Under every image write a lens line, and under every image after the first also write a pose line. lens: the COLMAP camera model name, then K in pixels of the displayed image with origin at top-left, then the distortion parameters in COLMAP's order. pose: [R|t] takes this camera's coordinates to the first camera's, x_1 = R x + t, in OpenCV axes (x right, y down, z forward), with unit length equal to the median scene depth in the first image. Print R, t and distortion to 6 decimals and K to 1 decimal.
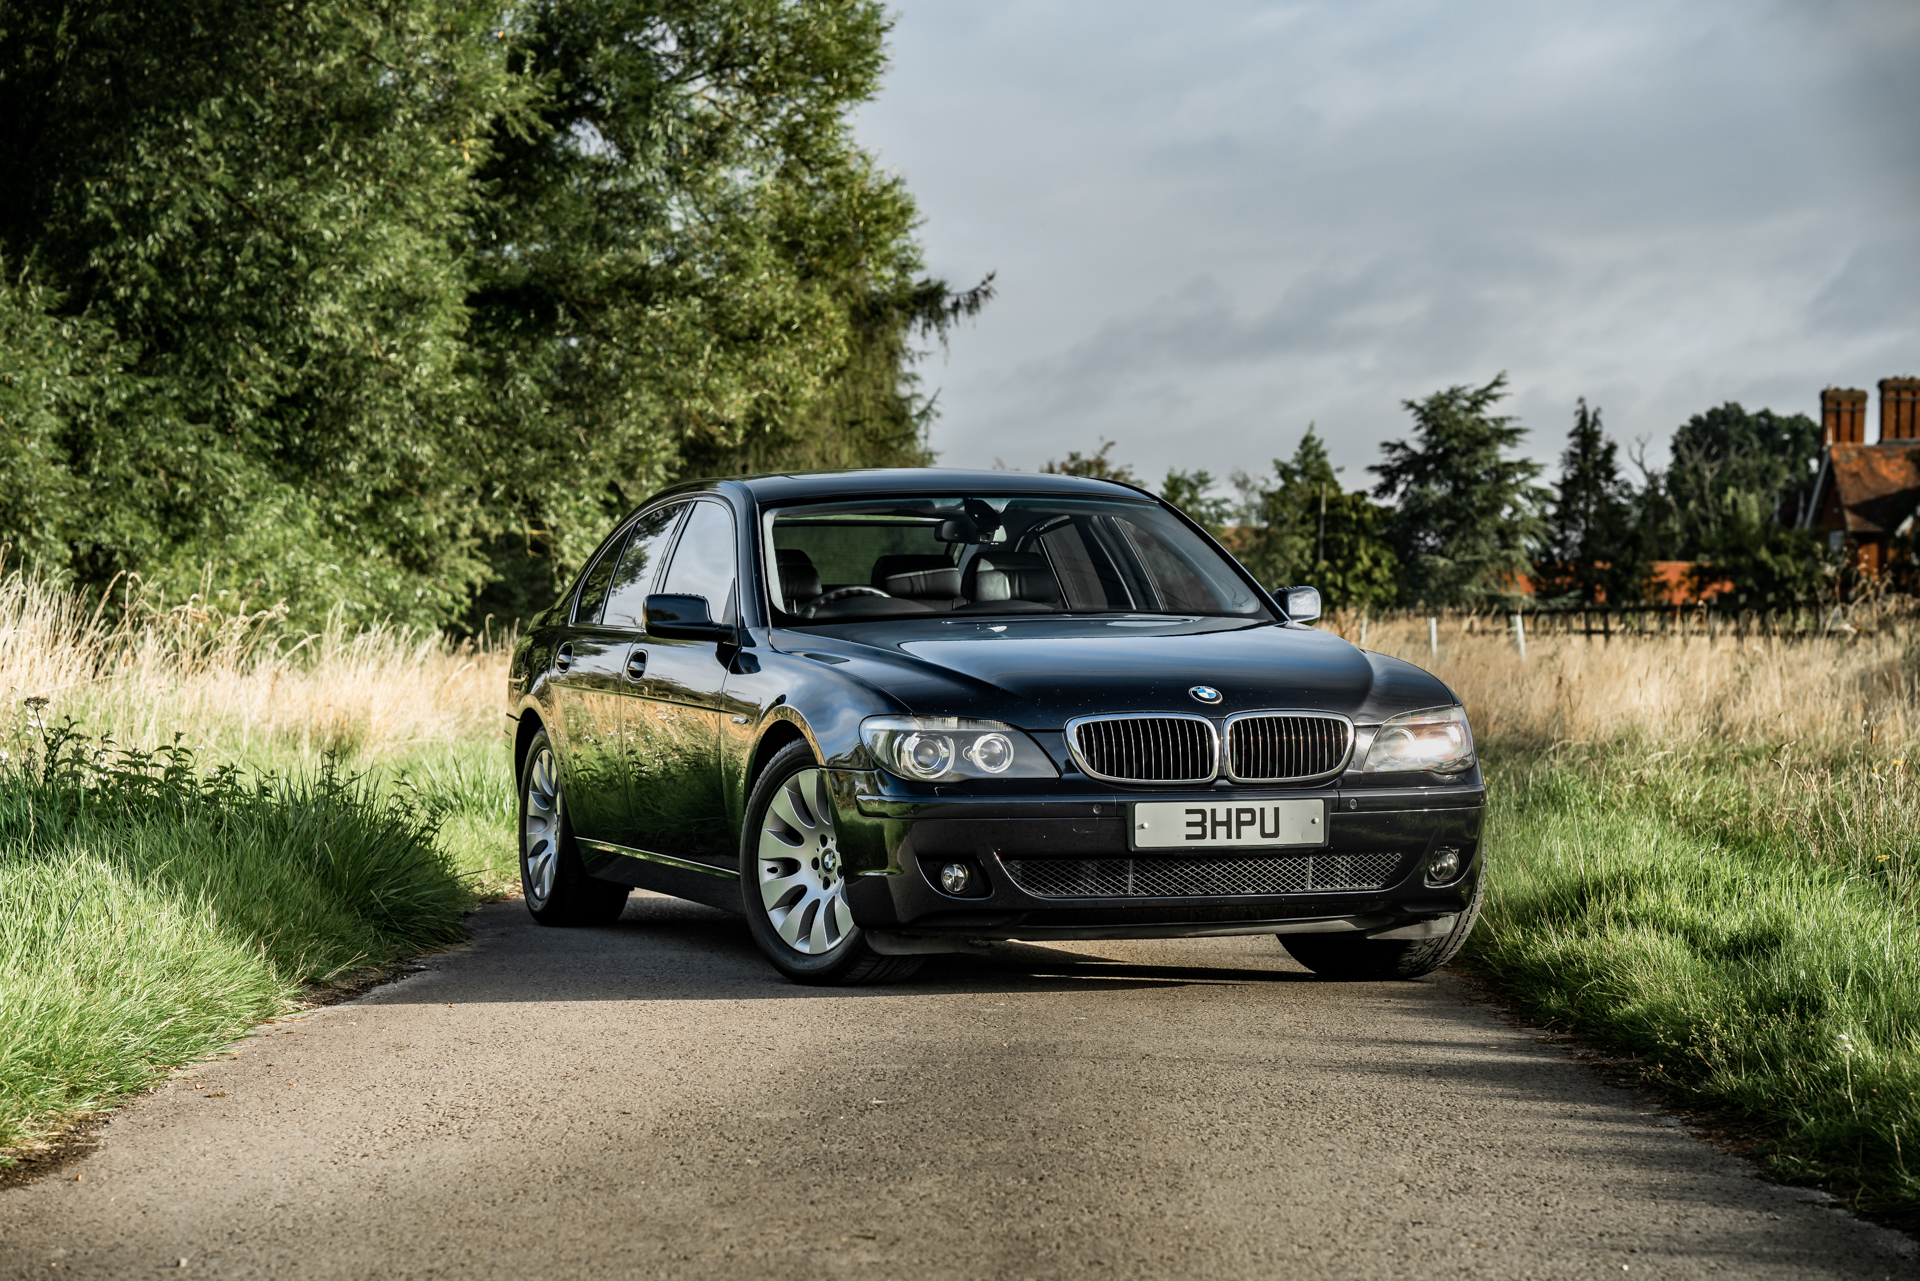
lens RADIAL K [[4557.2, 0, 960.0], [0, 4557.2, 640.5], [0, 0, 1]] dist [0.851384, 0.181922]
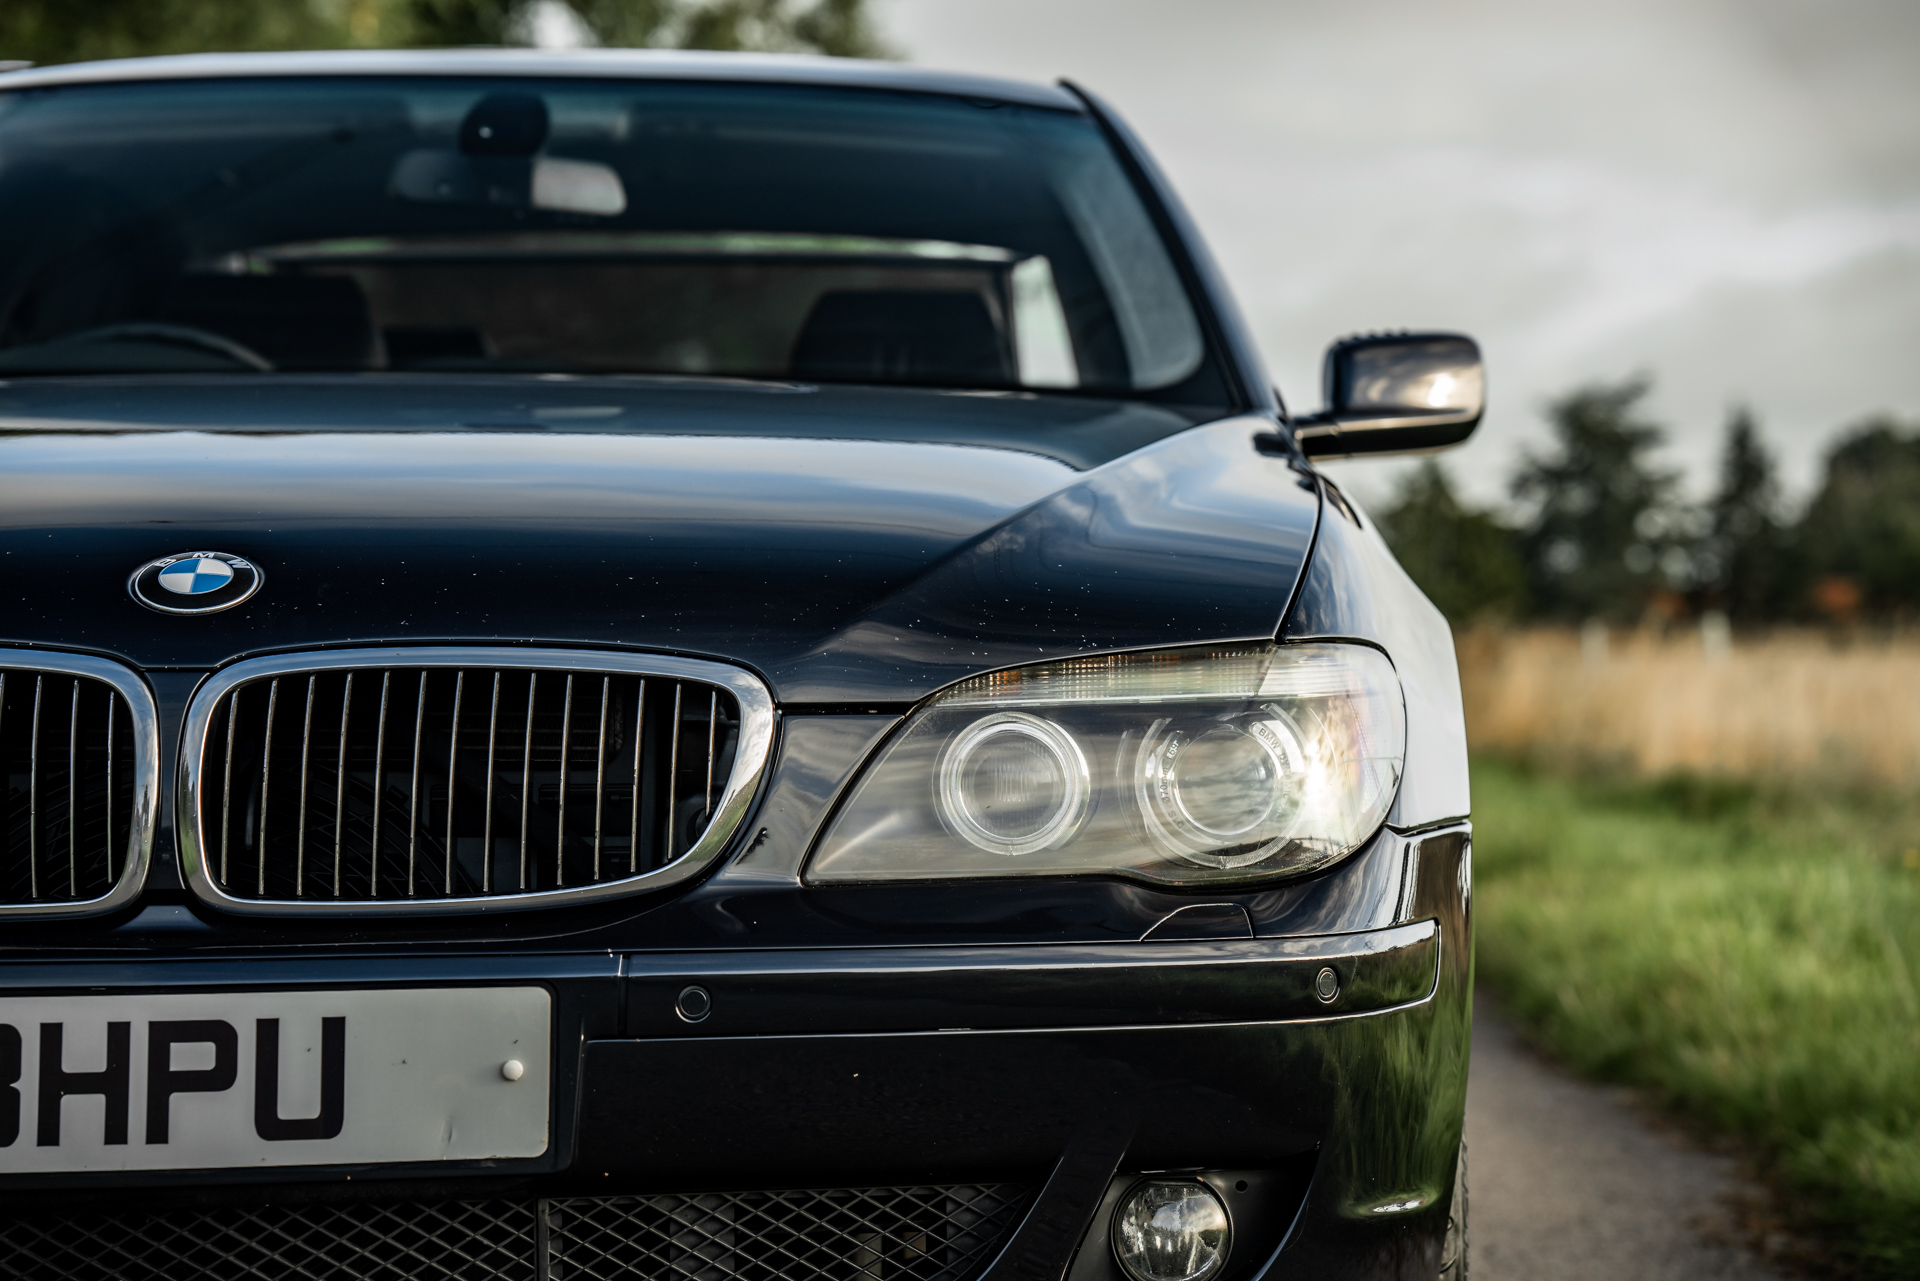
lens RADIAL K [[4613.1, 0, 960.0], [0, 4613.1, 640.5], [0, 0, 1]] dist [0.715615, 1.700072]
pose [[0.999718, 0.005953, -0.022976, 0.008817], [-0.006104, 0.999960, -0.006496, 0.003187], [0.022937, 0.006635, 0.999715, 0.167925]]
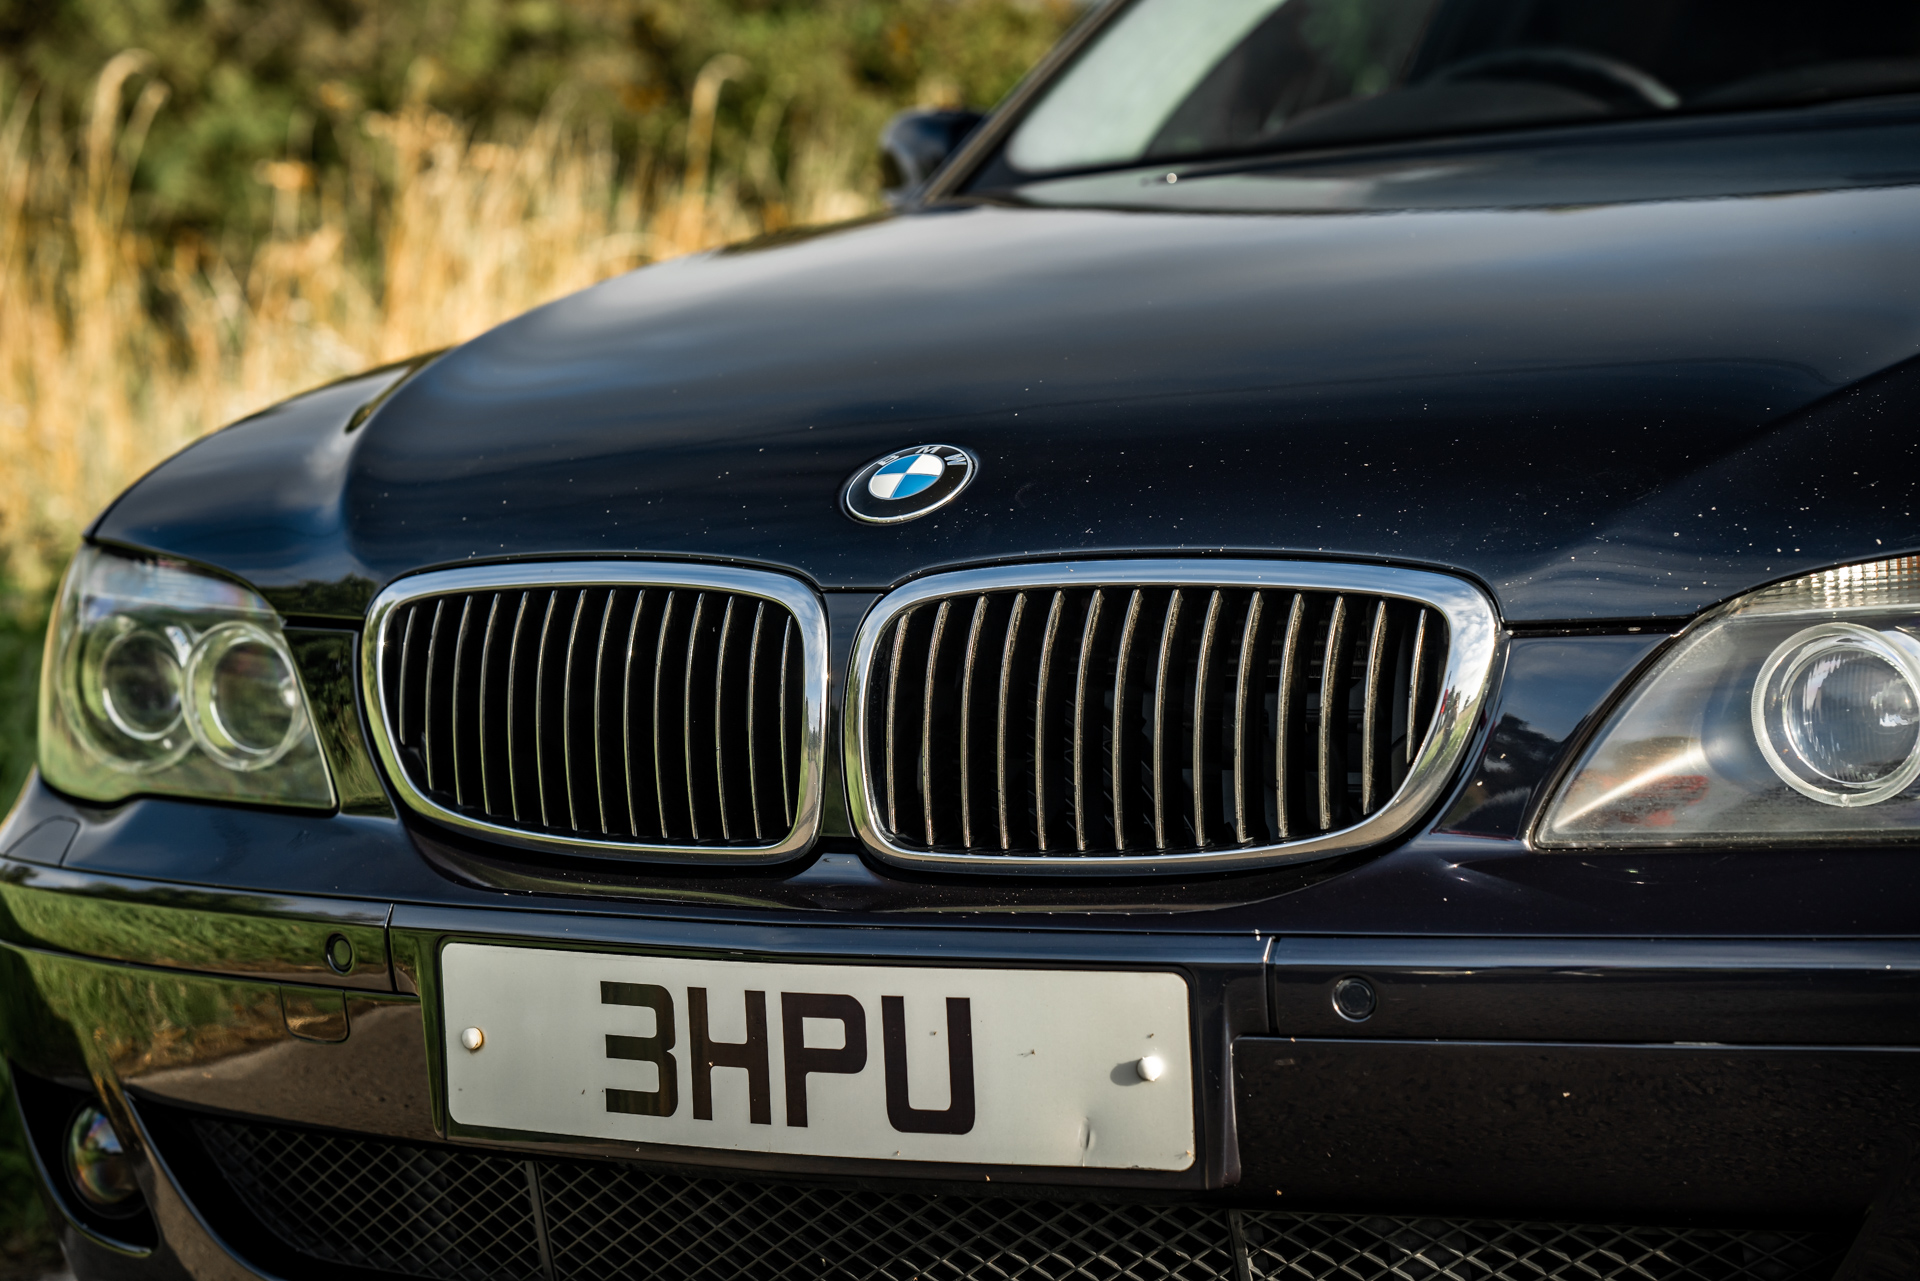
lens RADIAL K [[4613.1, 0, 960.0], [0, 4613.1, 640.5], [0, 0, 1]] dist [0.715615, 1.700072]
pose [[0.863297, 0.008997, -0.504617, 0.023687], [0.036768, 0.996063, 0.080661, -0.000089], [0.503356, -0.088188, 0.859567, 0.181631]]
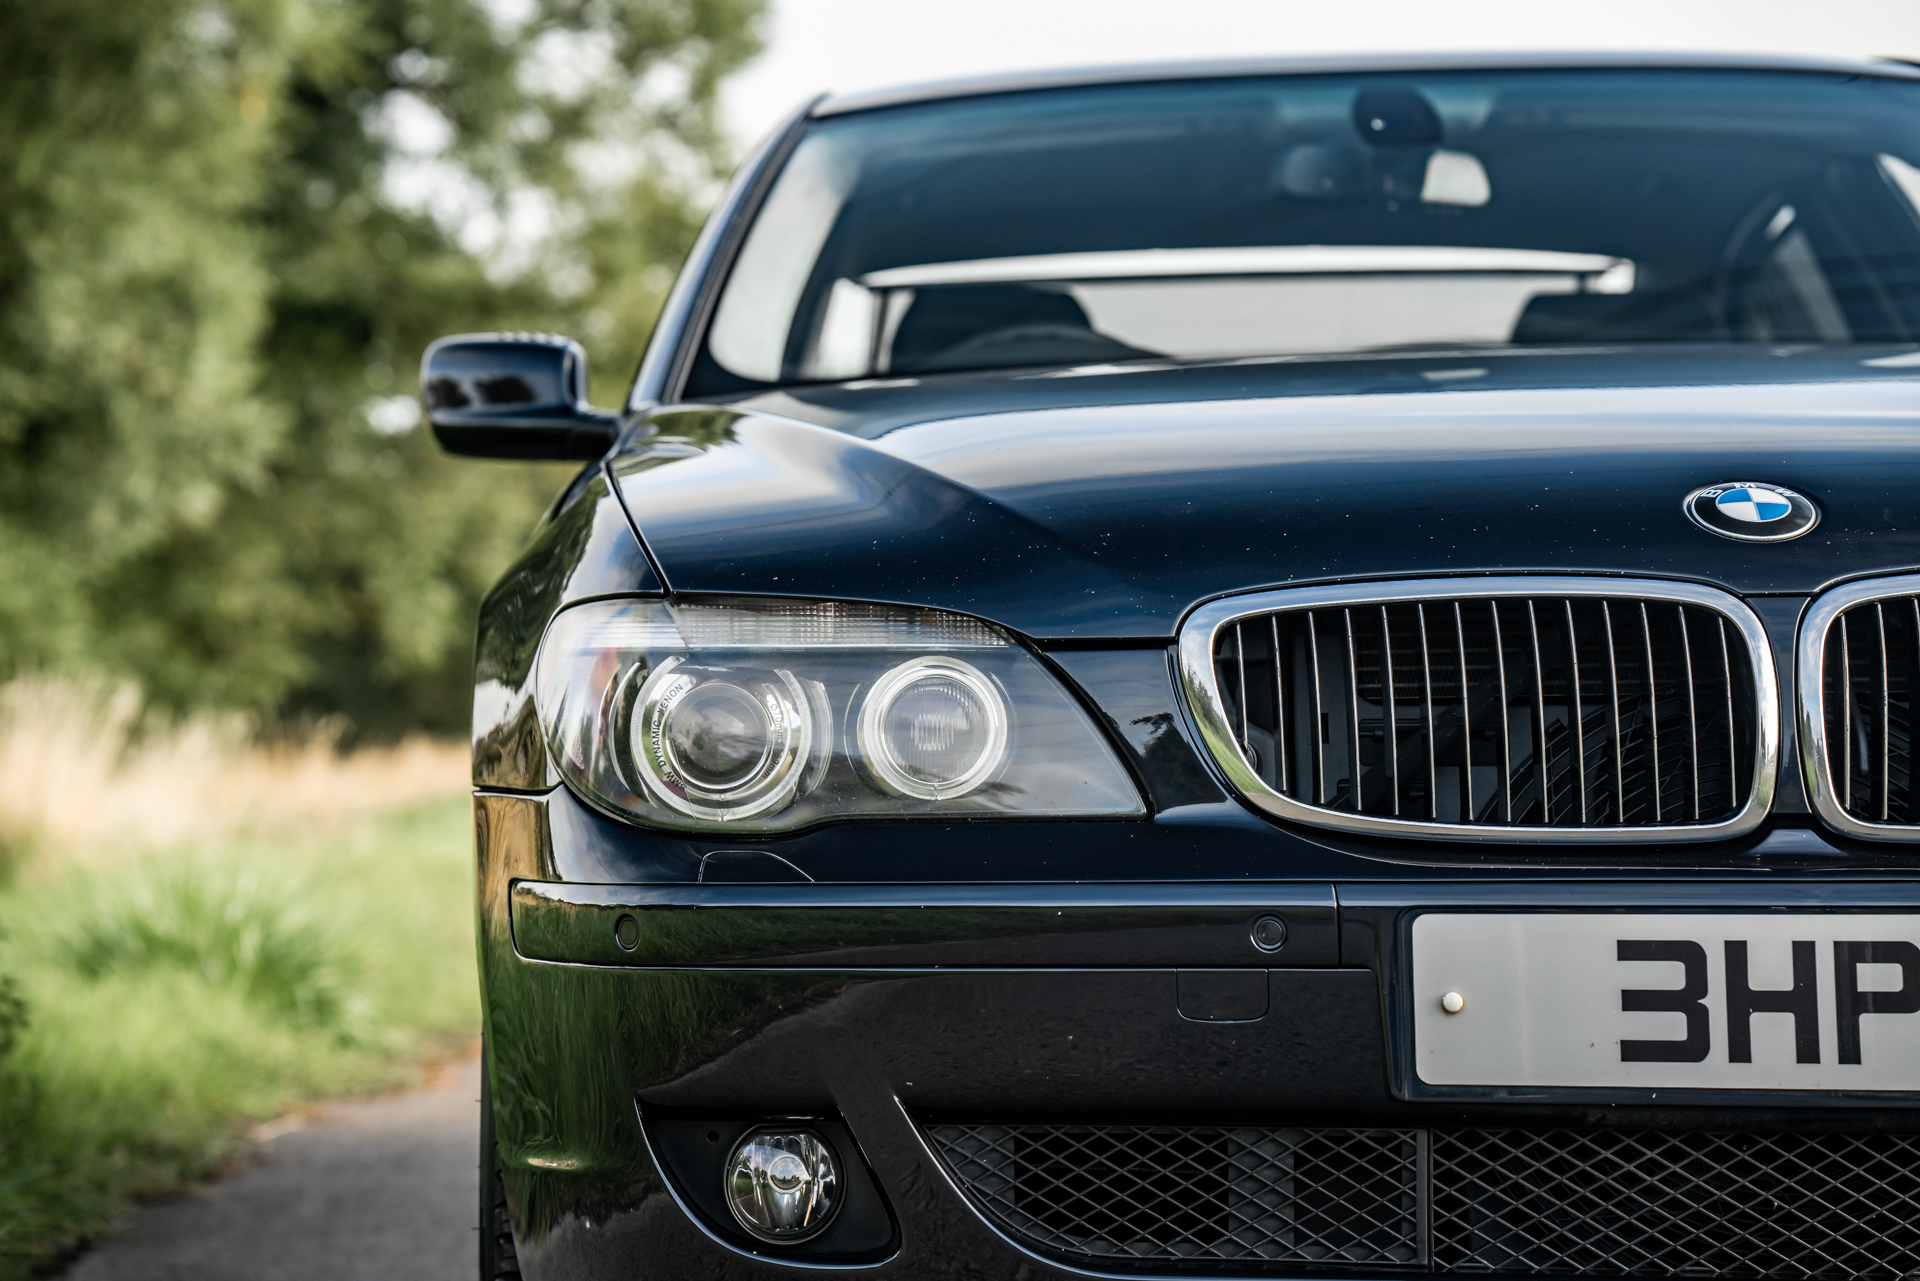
lens RADIAL K [[4613.1, 0, 960.0], [0, 4613.1, 640.5], [0, 0, 1]] dist [0.715615, 1.700072]
pose [[0.999406, -0.008423, 0.033414, -0.012834], [0.009328, 0.999591, -0.027023, 0.005140], [-0.033173, 0.027319, 0.999076, 0.168129]]
